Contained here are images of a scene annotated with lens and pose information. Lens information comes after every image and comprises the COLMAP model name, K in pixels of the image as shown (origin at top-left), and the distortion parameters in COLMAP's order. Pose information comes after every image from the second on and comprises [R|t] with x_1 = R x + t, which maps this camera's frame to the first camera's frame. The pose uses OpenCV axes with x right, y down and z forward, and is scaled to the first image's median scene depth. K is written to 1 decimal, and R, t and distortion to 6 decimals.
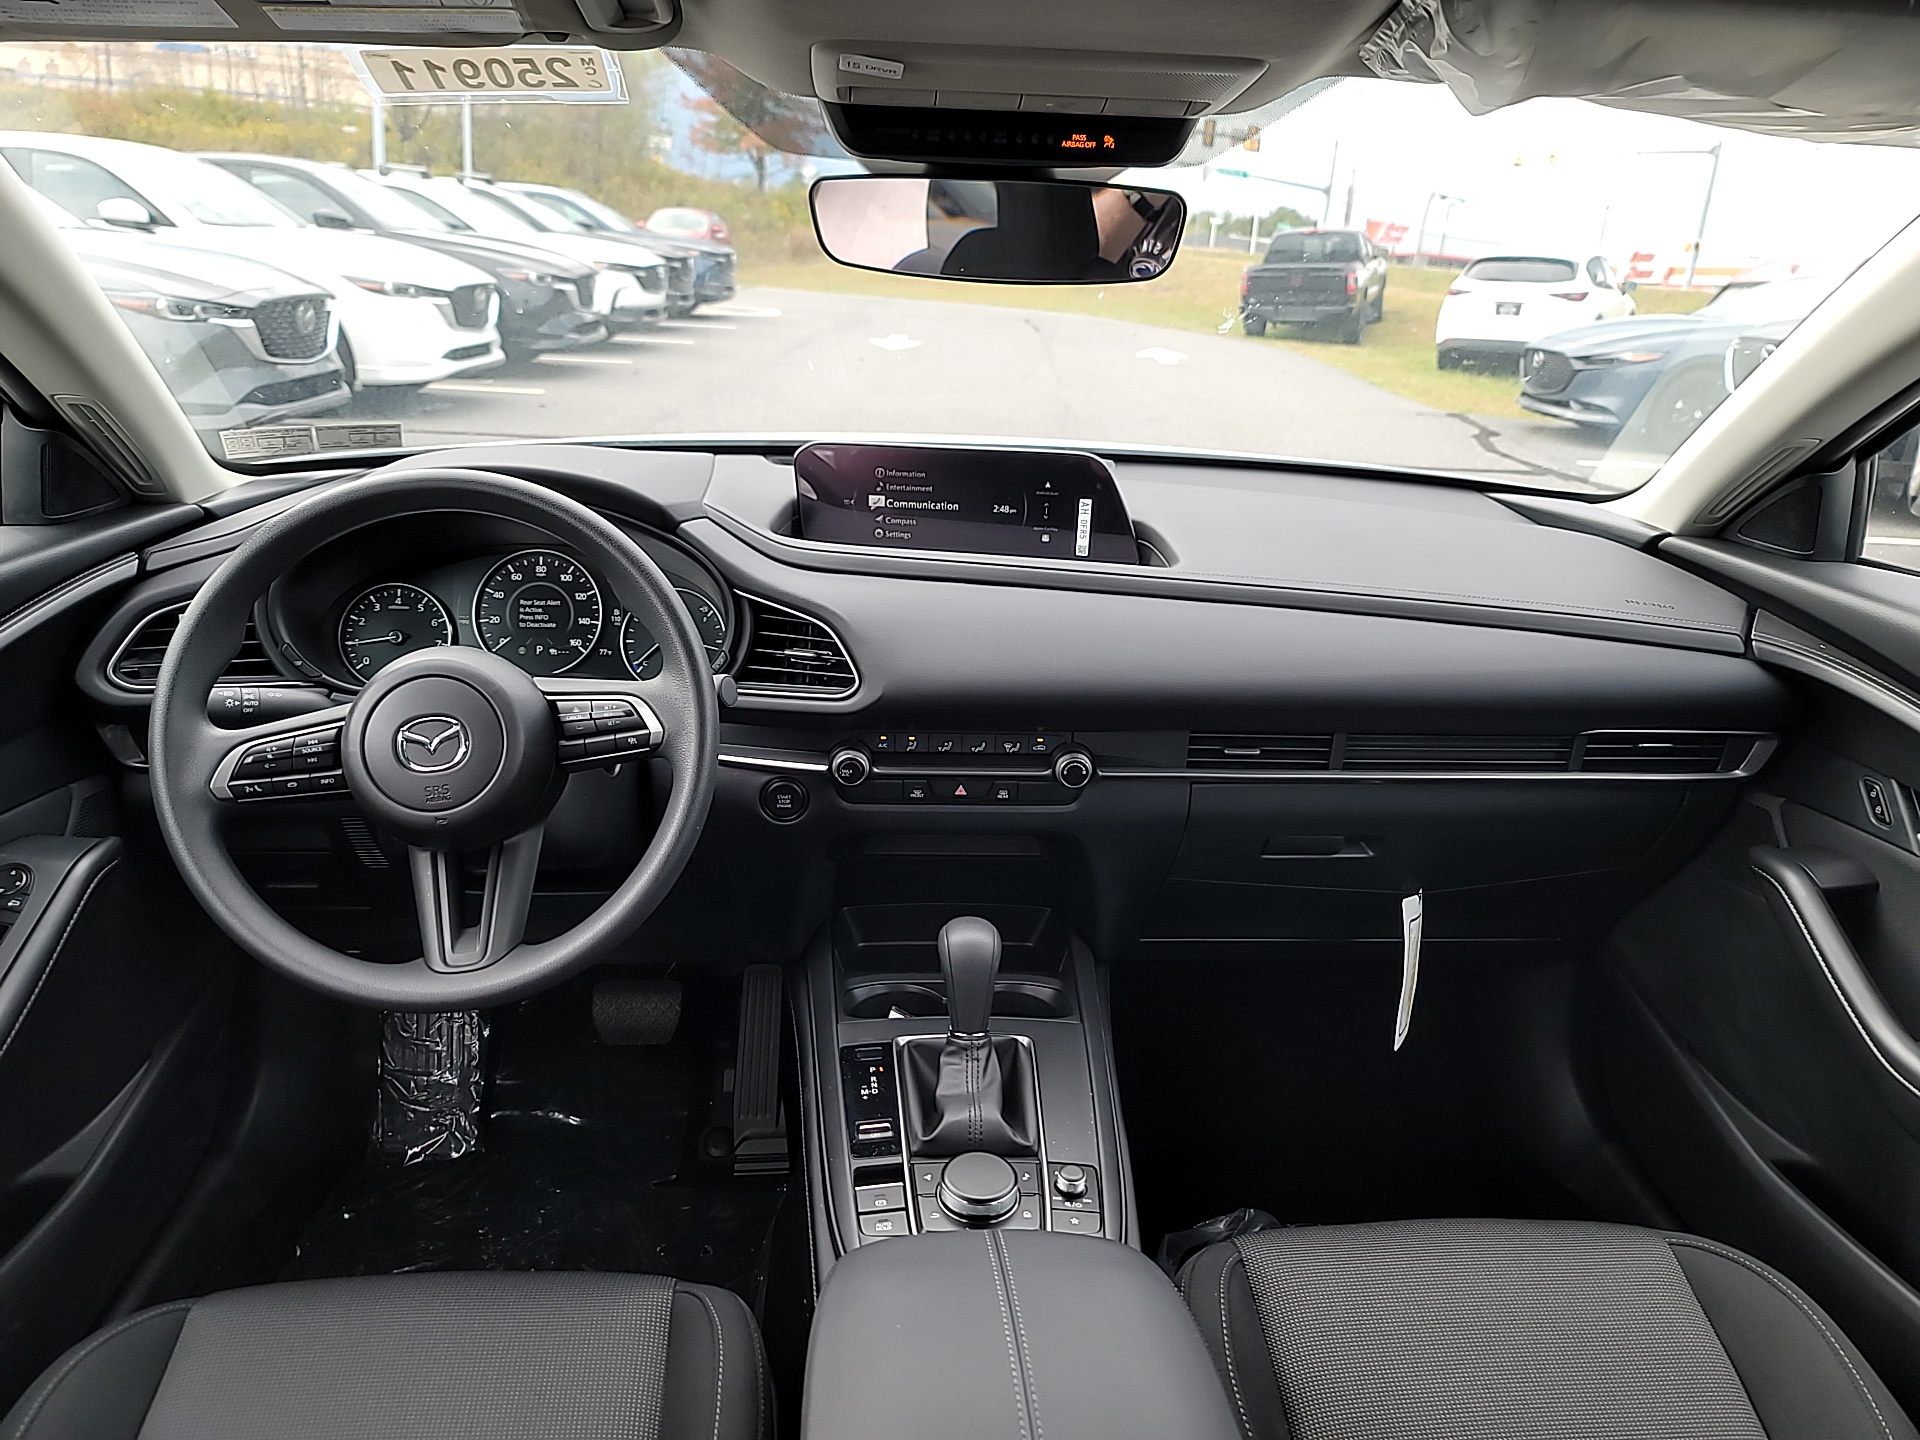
lens RADIAL K [[1400.9, 0, 972.4], [0, 1400.9, 714.3], [0, 0, 1]] dist [0.049752, -0.051999]
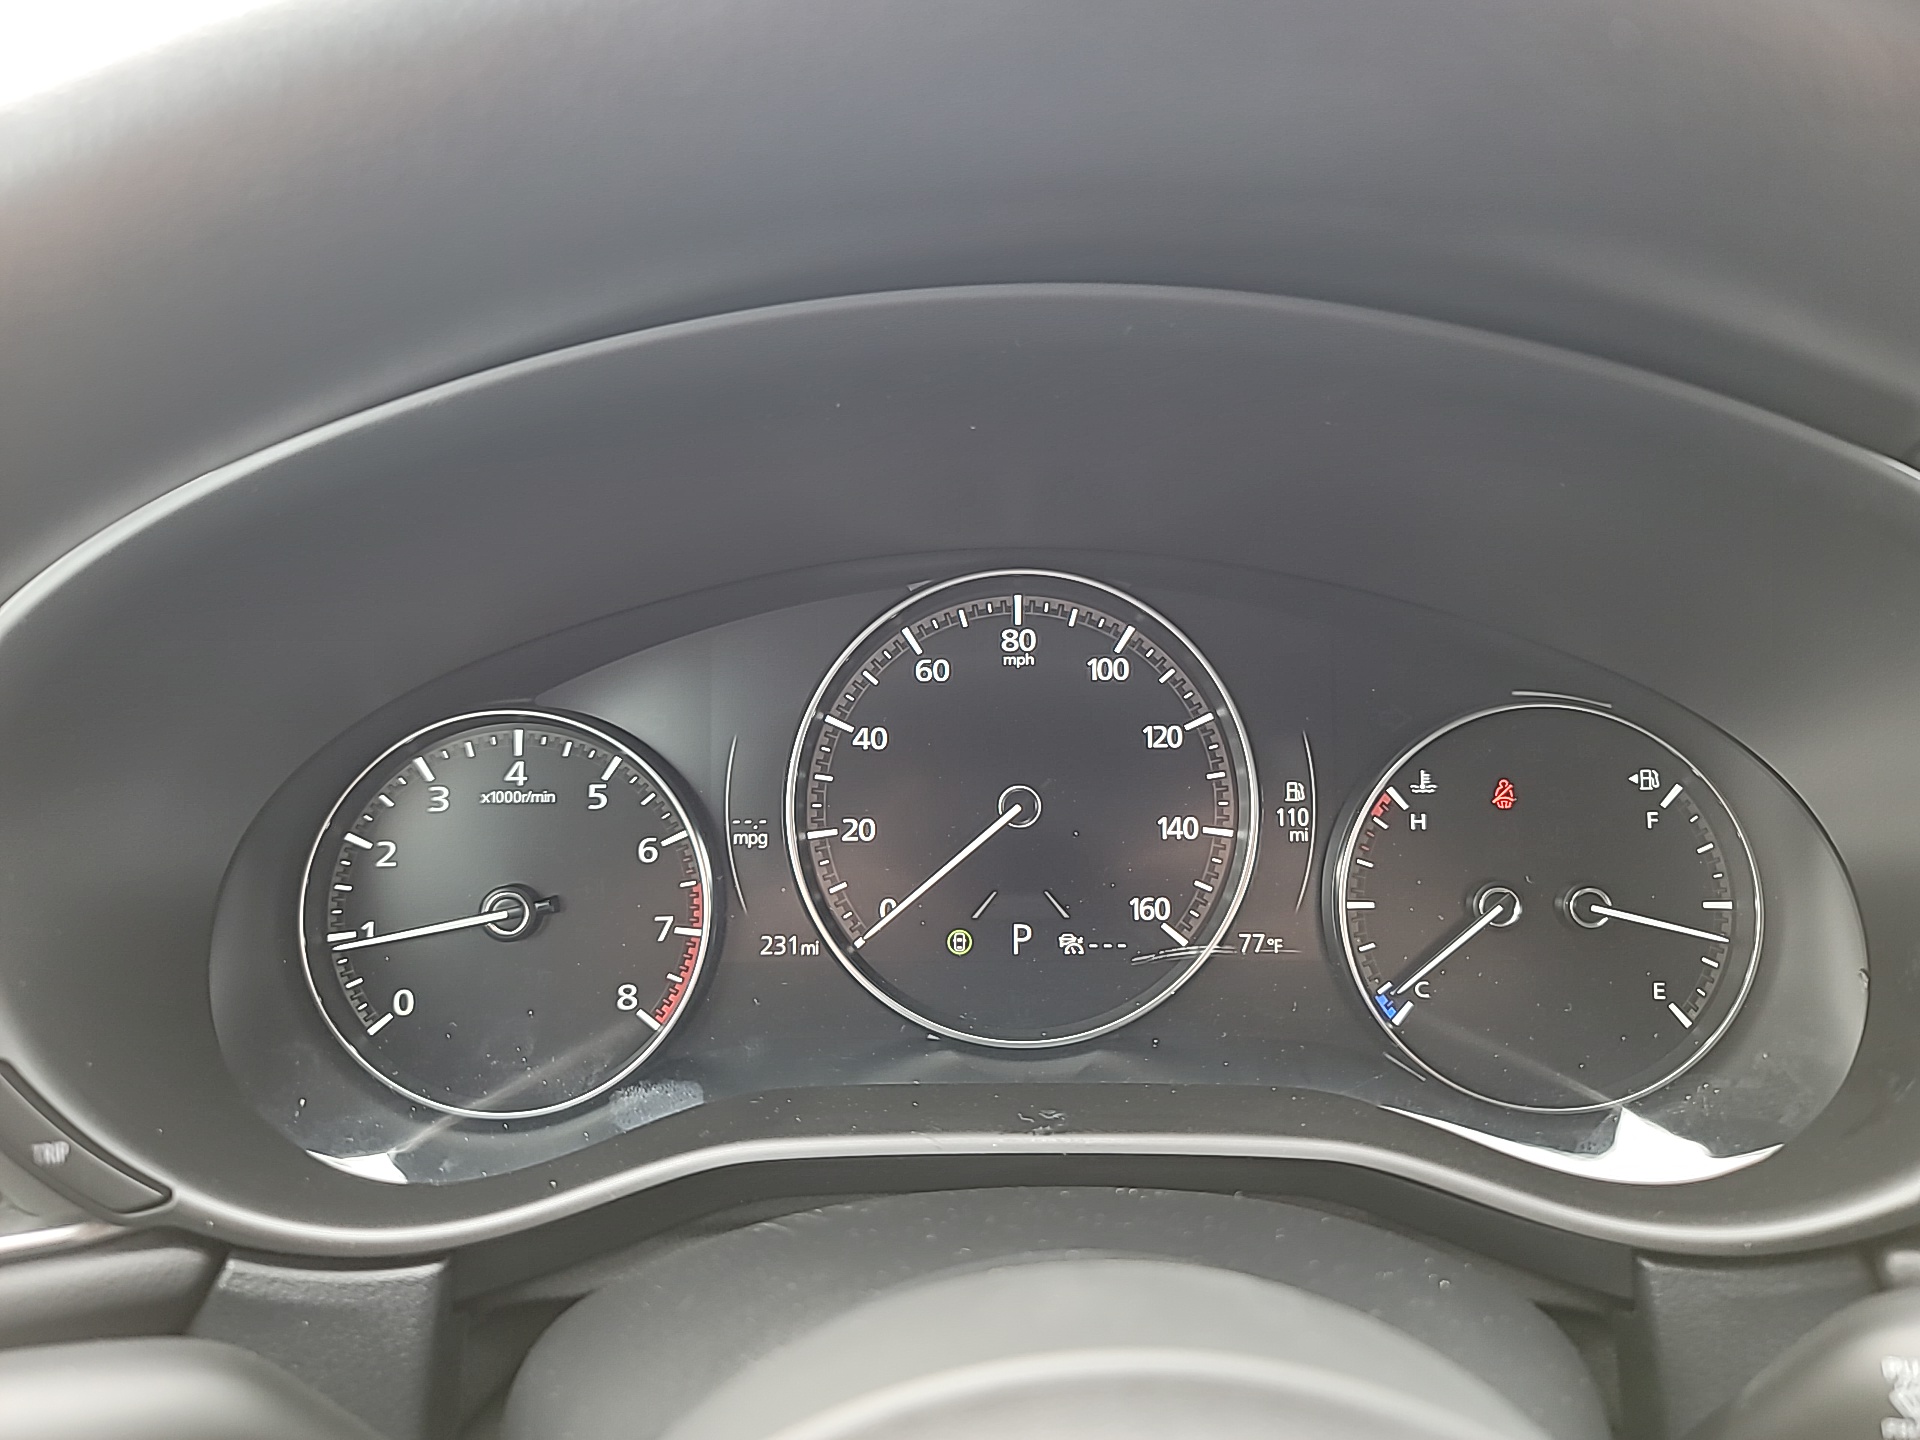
lens RADIAL K [[1400.9, 0, 973.4], [0, 1400.9, 708.9], [0, 0, 1]] dist [0.049752, -0.051999]
pose [[0.996811, -0.017344, -0.077897, -0.299638], [0.017923, 0.999817, 0.006739, -0.093434], [0.077766, -0.008114, 0.996939, 0.741305]]
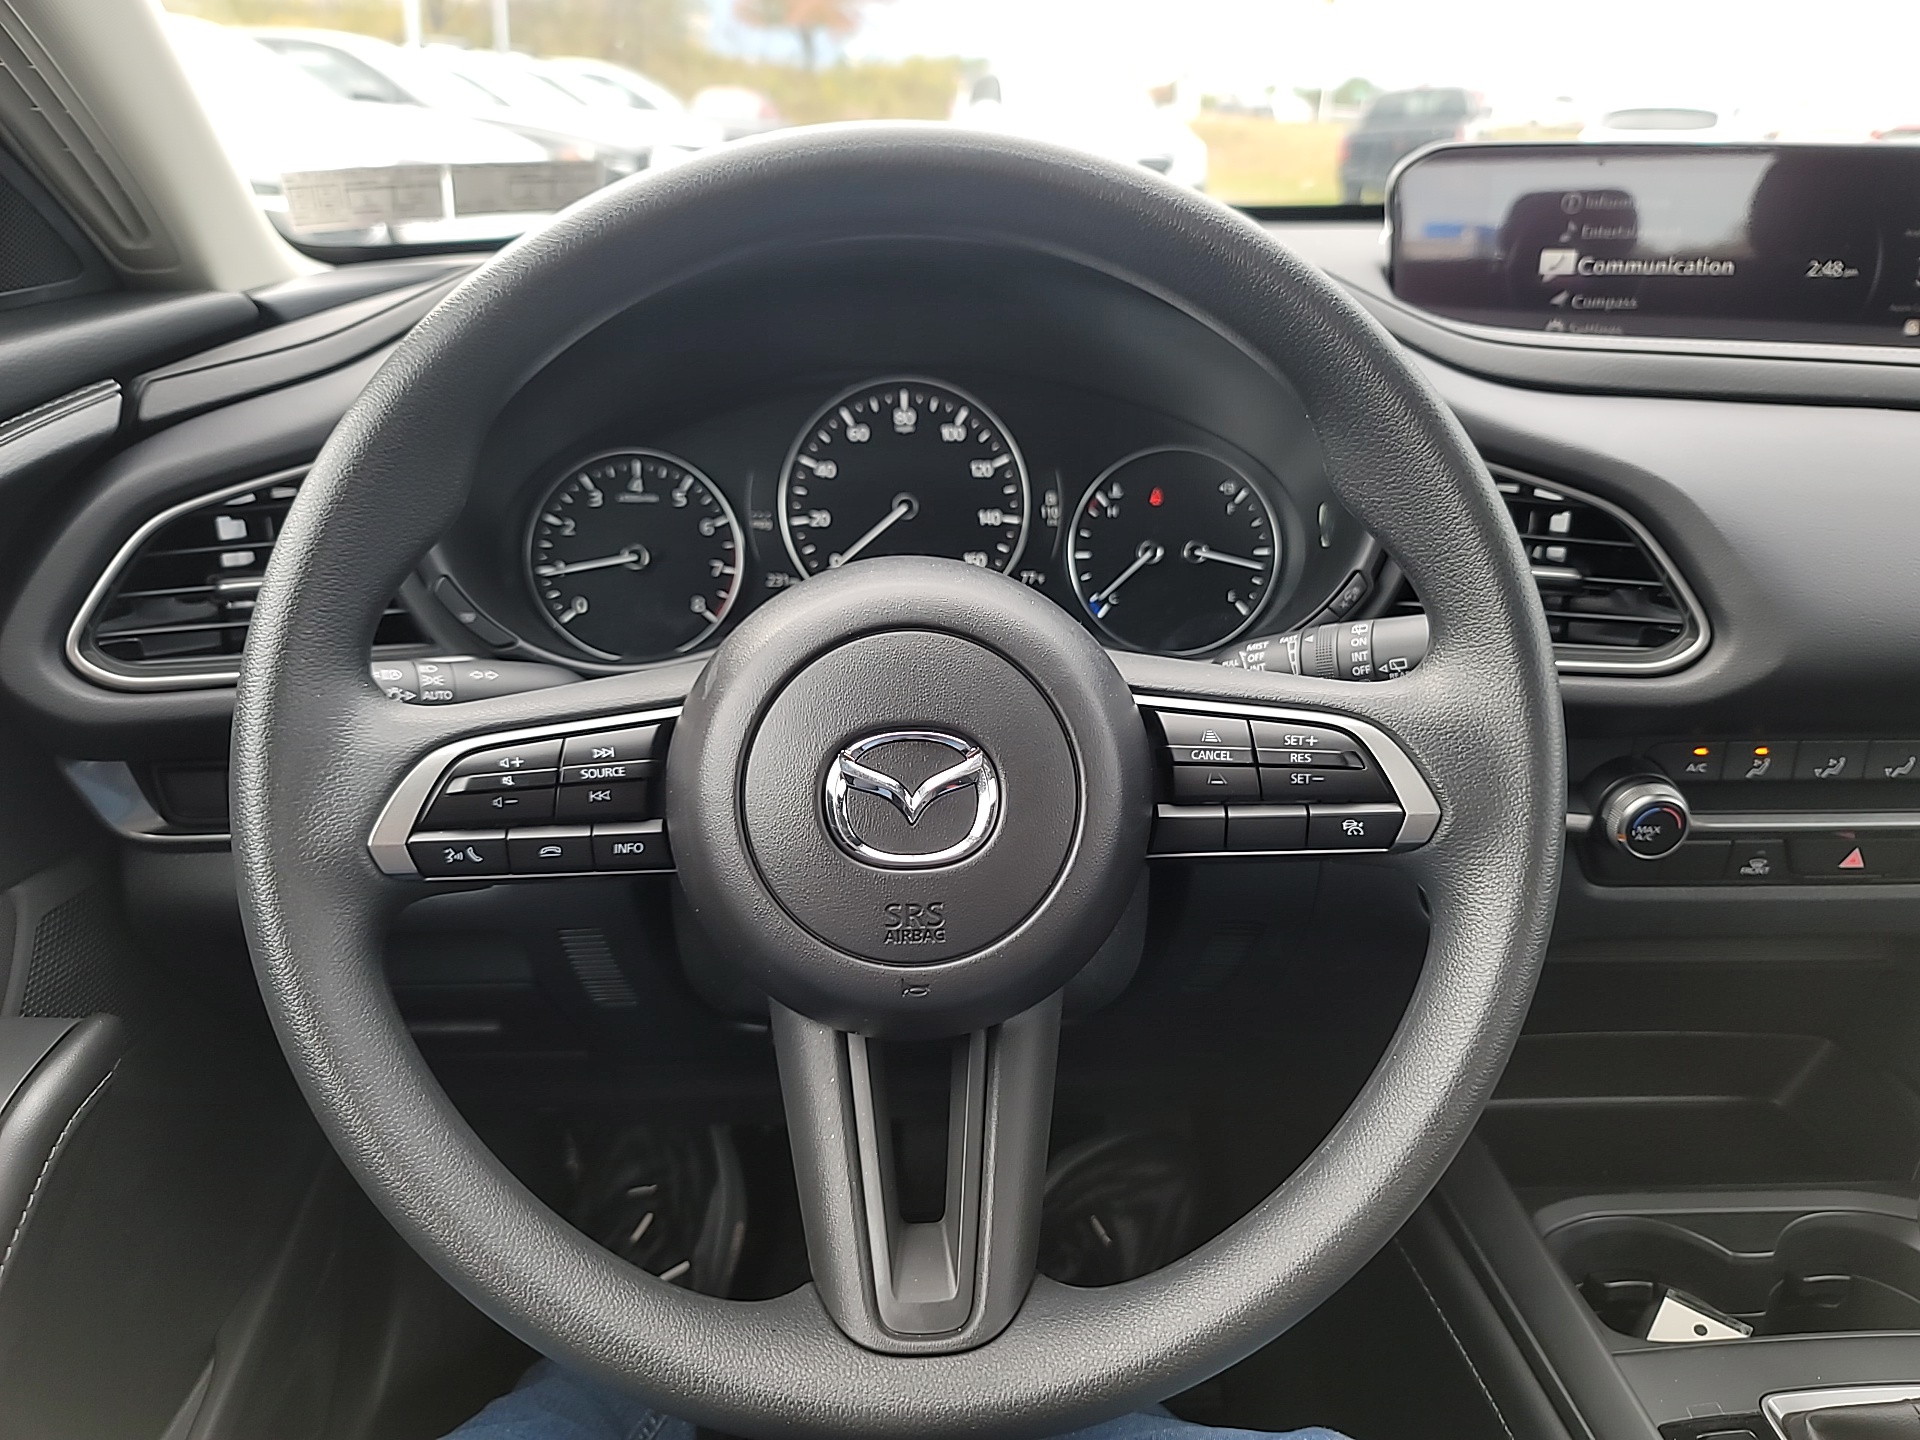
lens RADIAL K [[1400.9, 0, 950.7], [0, 1400.9, 709.5], [0, 0, 1]] dist [0.049752, -0.051999]
pose [[0.999087, -0.016916, -0.039222, -0.276559], [0.019210, 0.998082, 0.058858, -0.027472], [0.038152, -0.059557, 0.997496, 0.495668]]
